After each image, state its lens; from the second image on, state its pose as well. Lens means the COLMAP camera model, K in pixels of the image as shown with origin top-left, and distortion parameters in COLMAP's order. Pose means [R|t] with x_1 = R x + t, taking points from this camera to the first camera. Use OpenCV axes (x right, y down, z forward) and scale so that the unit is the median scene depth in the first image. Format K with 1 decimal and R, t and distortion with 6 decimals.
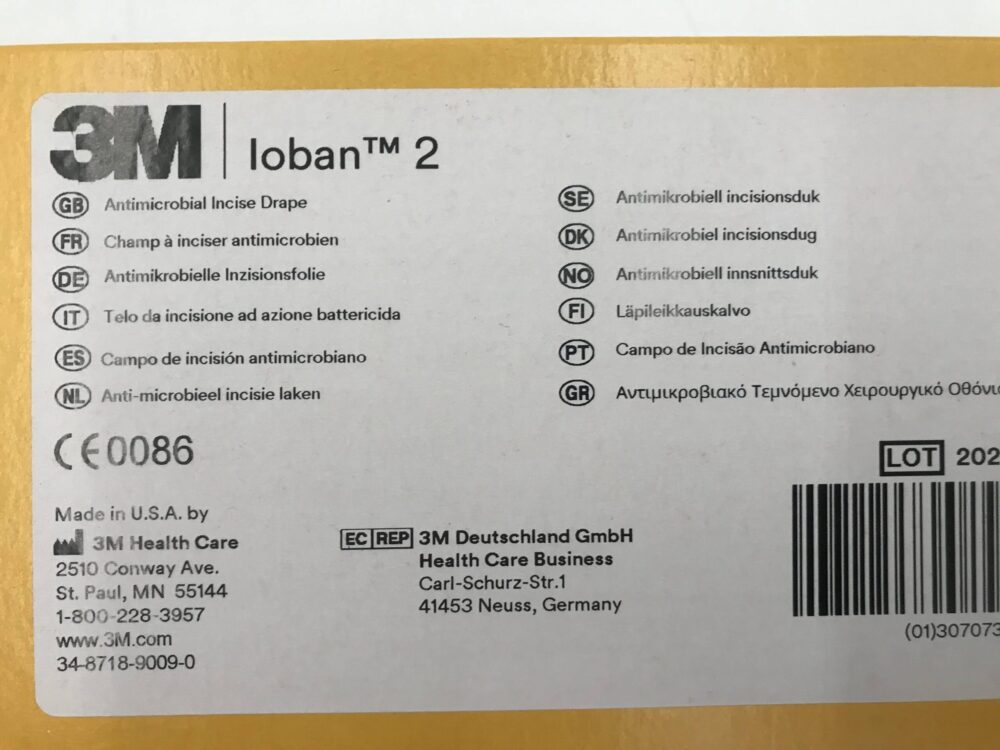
lens RADIAL K [[820.2, 0, 500.0], [0, 820.2, 375.0], [0, 0, 1]] dist [-0.012471, 0.005257]
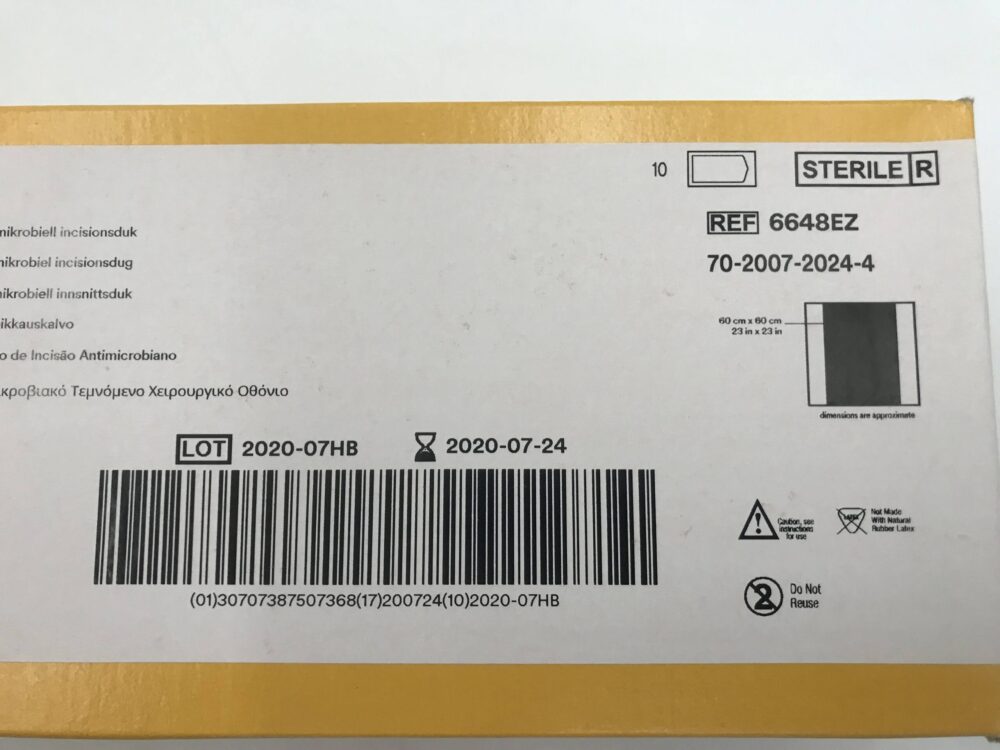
lens RADIAL K [[820.2, 0, 500.0], [0, 820.2, 375.0], [0, 0, 1]] dist [-0.012471, 0.005257]
pose [[0.999595, 0.008449, -0.027171, 0.961581], [-0.011350, 0.994036, -0.108464, 0.118526], [0.026092, 0.108728, 0.993729, -0.171081]]
